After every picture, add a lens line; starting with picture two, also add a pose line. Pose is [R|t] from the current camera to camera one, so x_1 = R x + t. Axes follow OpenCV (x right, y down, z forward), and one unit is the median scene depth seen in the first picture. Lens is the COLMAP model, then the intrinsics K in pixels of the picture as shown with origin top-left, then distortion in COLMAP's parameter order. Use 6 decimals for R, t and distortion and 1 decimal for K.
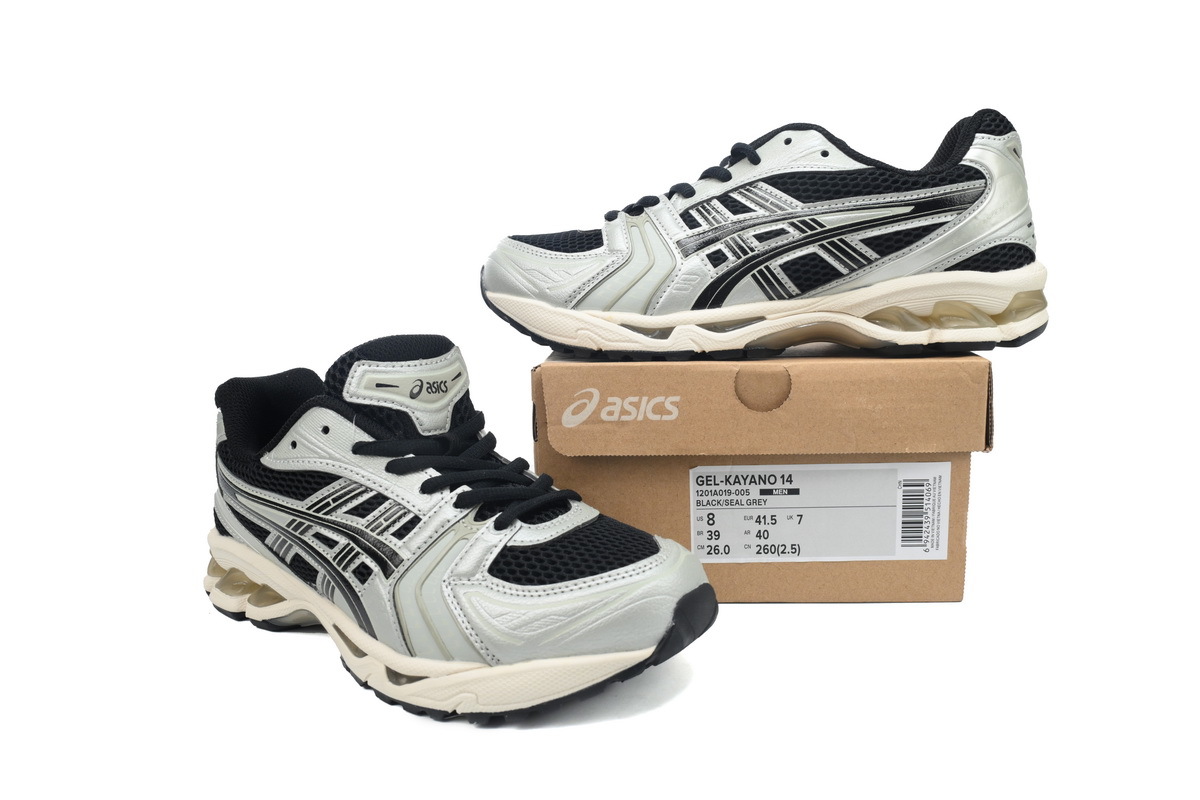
lens RADIAL K [[1006.9, 0, 607.9], [0, 1006.9, 400.6], [0, 0, 1]] dist [0.046081, -0.014270]
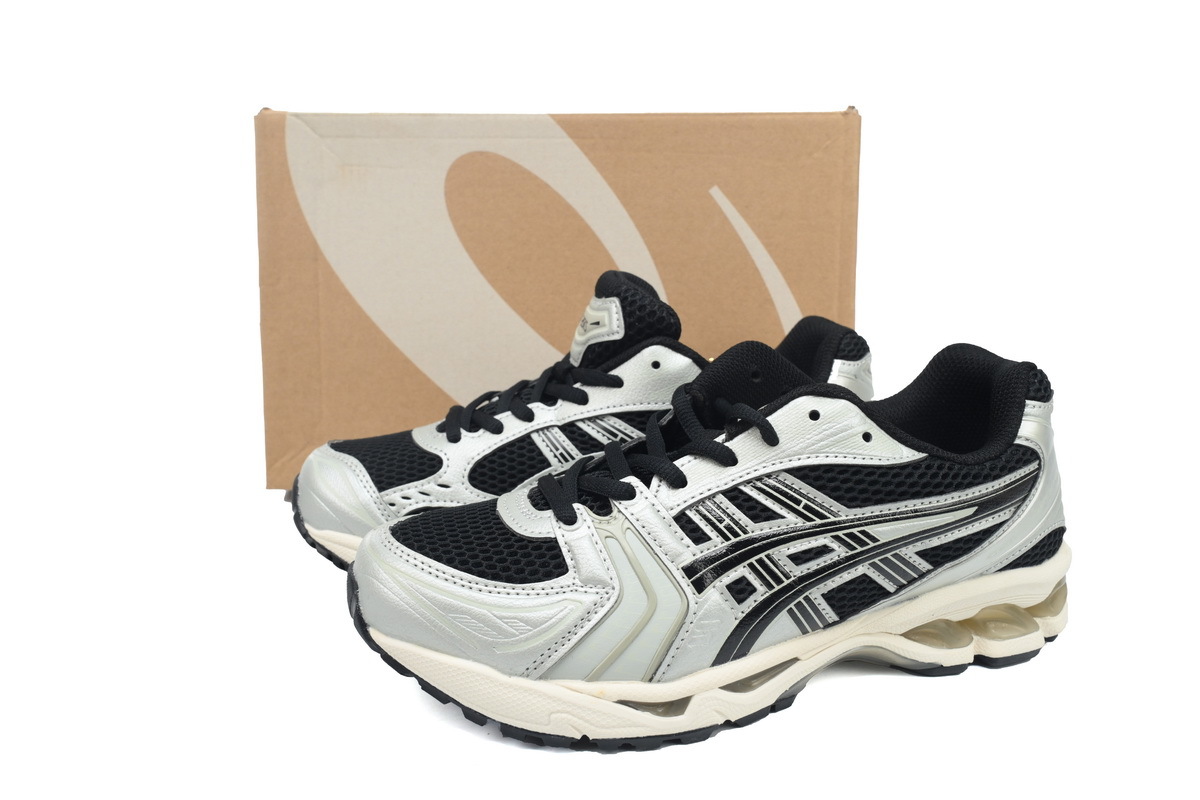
lens RADIAL K [[1006.9, 0, 599.4], [0, 1006.9, 398.4], [0, 0, 1]] dist [0.046081, -0.014270]
pose [[0.918598, -0.070174, 0.388914, -0.253279], [0.034488, 0.994589, 0.098000, -0.351166], [-0.393686, -0.076610, 0.916047, 0.398068]]
